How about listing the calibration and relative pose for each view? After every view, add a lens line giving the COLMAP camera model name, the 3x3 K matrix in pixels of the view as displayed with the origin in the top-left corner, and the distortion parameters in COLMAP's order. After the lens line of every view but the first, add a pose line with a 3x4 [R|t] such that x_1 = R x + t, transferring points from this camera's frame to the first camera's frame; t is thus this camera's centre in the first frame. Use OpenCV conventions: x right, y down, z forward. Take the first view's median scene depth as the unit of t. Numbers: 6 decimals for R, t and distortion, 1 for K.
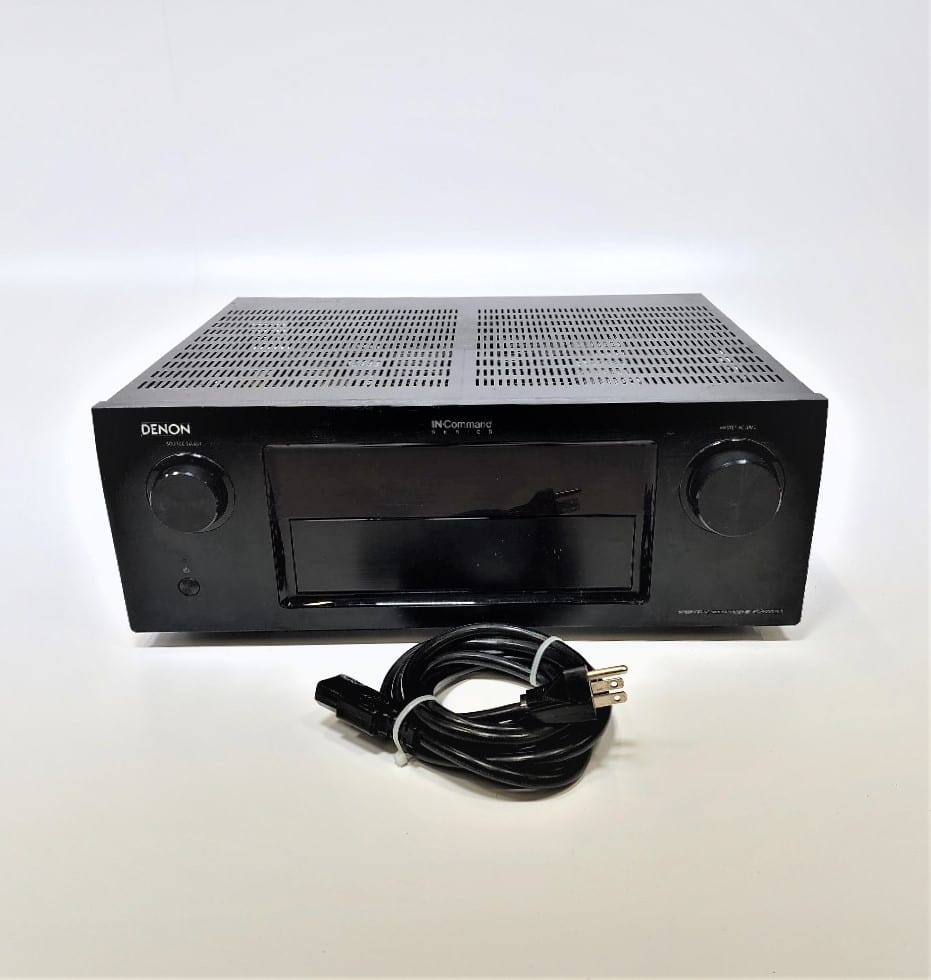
lens RADIAL K [[956.5, 0, 497.4], [0, 956.5, 495.6], [0, 0, 1]] dist [0.085250, 0.000000]
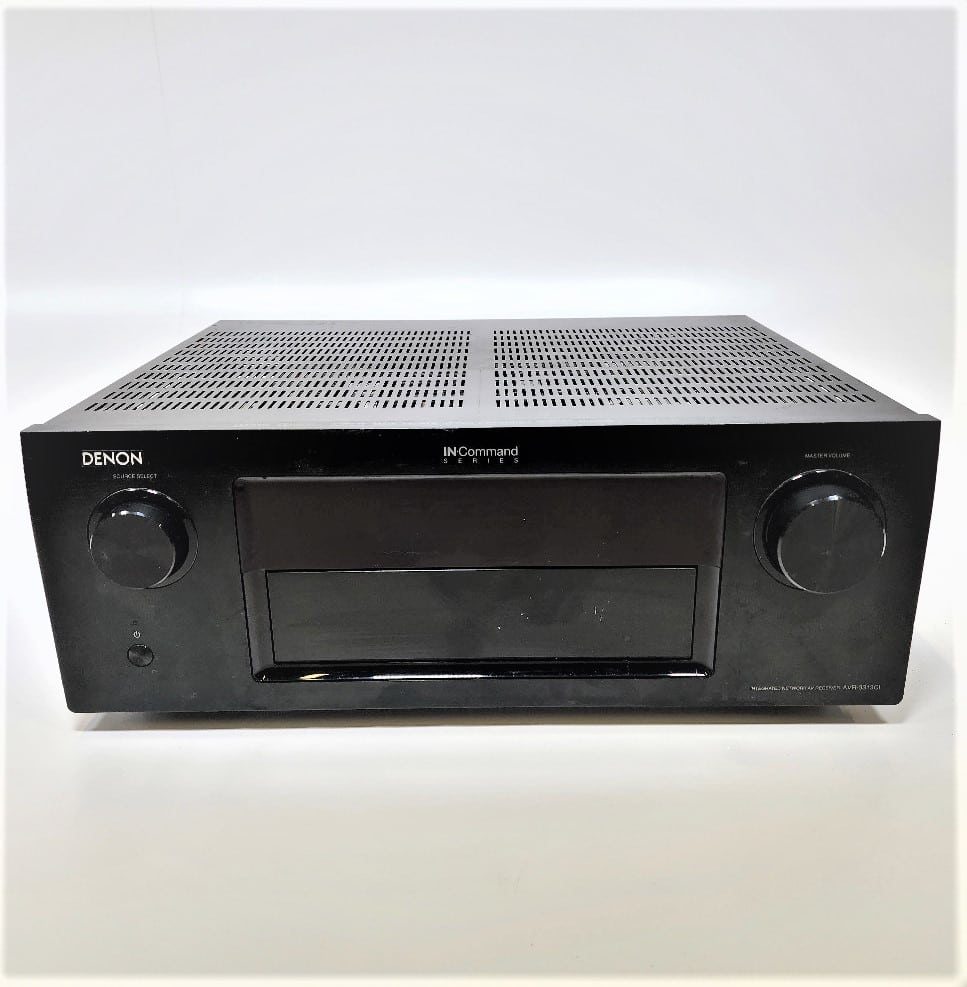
lens RADIAL K [[930.1, 0, 486.6], [0, 930.1, 487.2], [0, 0, 1]] dist [0.066394, 0.000000]
pose [[0.999955, -0.000859, -0.009466, -0.023488], [0.000208, 0.997649, -0.068528, 0.008221], [0.009503, 0.068523, 0.997604, 0.210936]]
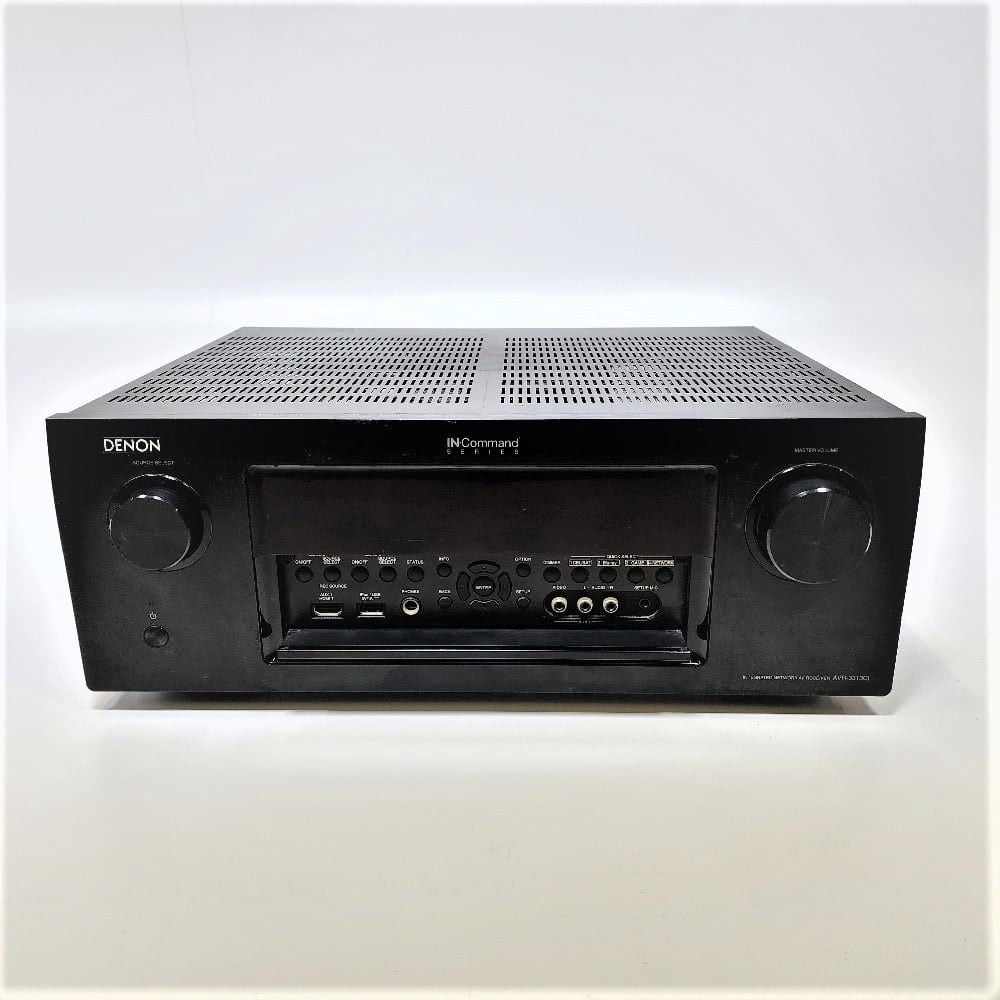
lens RADIAL K [[934.1, 0, 501.1], [0, 934.1, 503.6], [0, 0, 1]] dist [0.063830, 0.000000]
pose [[0.999532, 0.010774, -0.028633, 0.002780], [-0.013109, 0.996492, -0.082654, 0.042955], [0.027642, 0.082990, 0.996167, 0.179652]]
